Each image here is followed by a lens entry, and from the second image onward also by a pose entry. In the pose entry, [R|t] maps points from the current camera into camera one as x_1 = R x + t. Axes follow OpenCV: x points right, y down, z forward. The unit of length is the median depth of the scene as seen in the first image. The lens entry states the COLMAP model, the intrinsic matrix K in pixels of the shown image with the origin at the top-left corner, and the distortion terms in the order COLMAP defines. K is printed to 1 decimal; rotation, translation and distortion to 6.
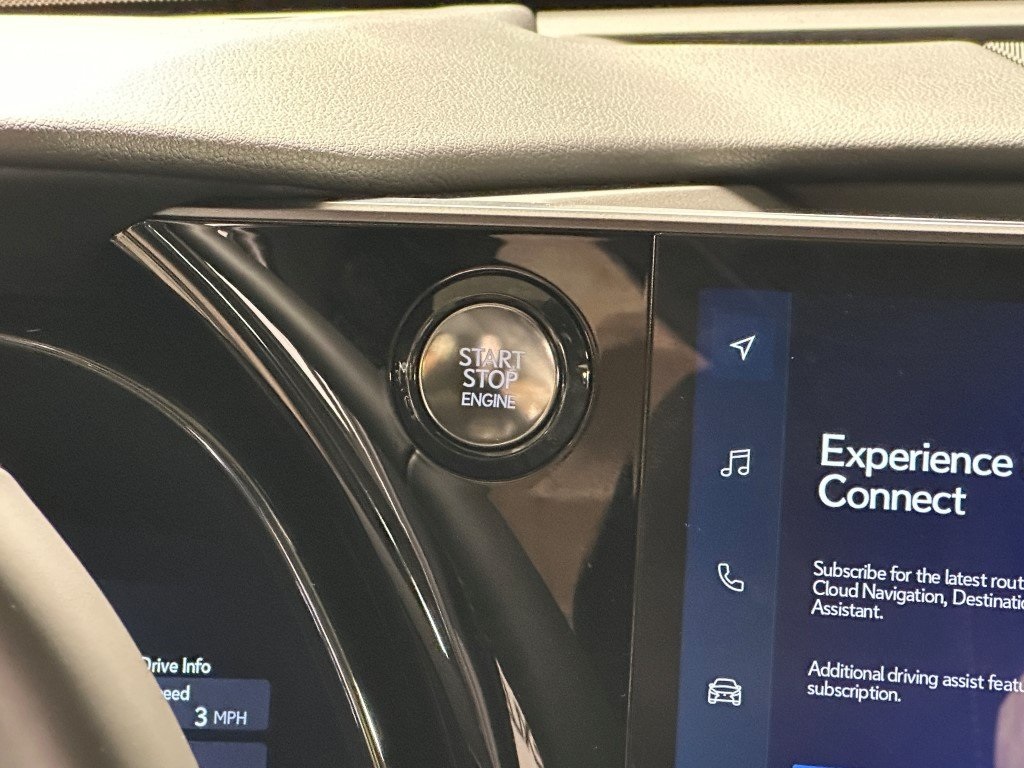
lens RADIAL K [[3306.1, 0, 514.2], [0, 3306.1, 379.9], [0, 0, 1]] dist [-0.086920, 0.000000]
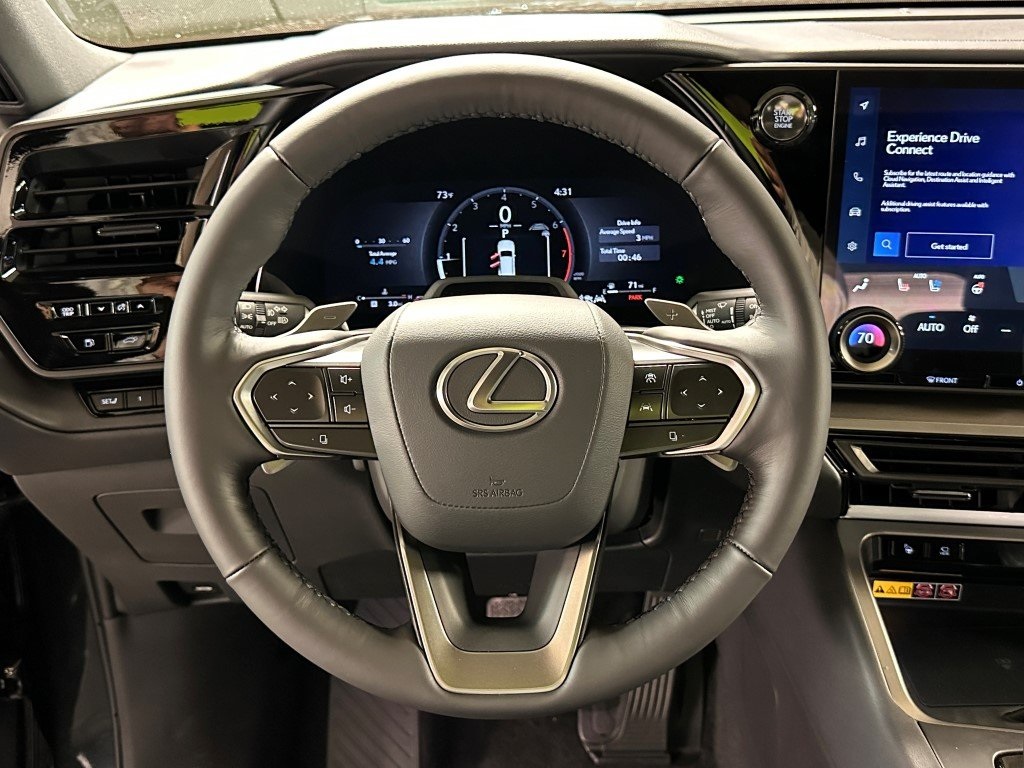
lens RADIAL K [[1025.3, 0, 504.4], [0, 1025.3, 374.2], [0, 0, 1]] dist [0.038303, 0.000000]
pose [[0.989705, -0.059384, 0.130219, -0.438079], [0.035345, 0.983089, 0.179687, 0.056162], [-0.138687, -0.173235, 0.975067, -0.000127]]
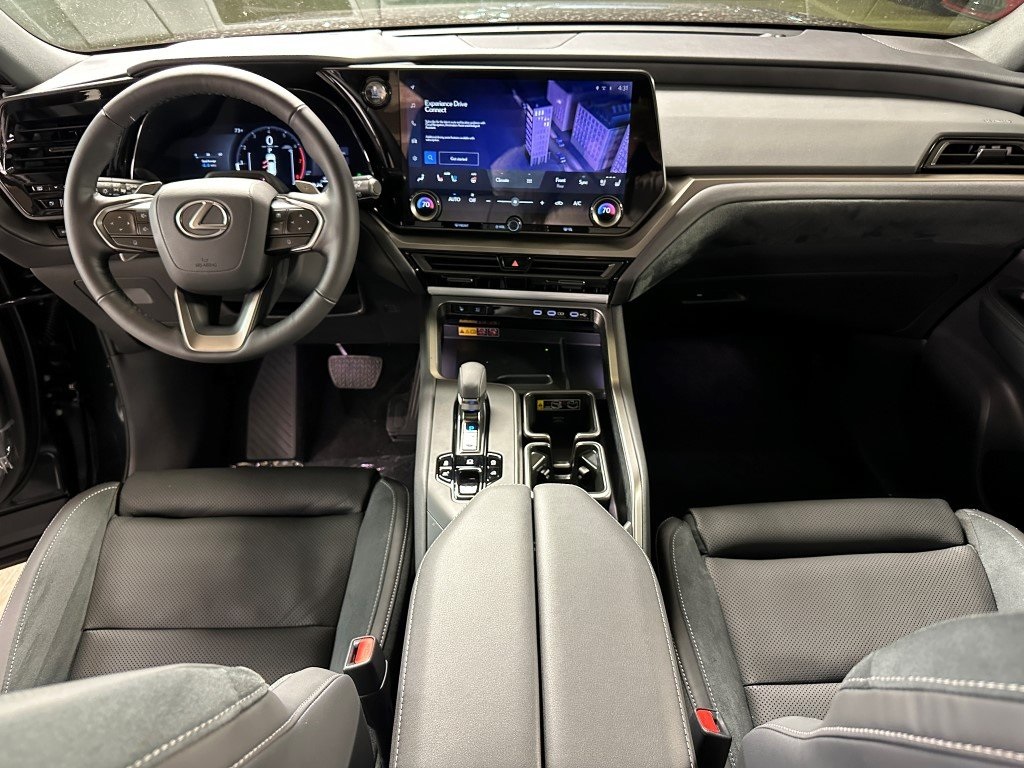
lens RADIAL K [[727.9, 0, 517.4], [0, 727.9, 386.4], [0, 0, 1]] dist [0.083838, -0.100138]
pose [[0.991112, -0.074544, 0.110182, 0.070802], [0.032825, 0.939680, 0.340476, 0.060773], [-0.128916, -0.333833, 0.933775, -0.655808]]
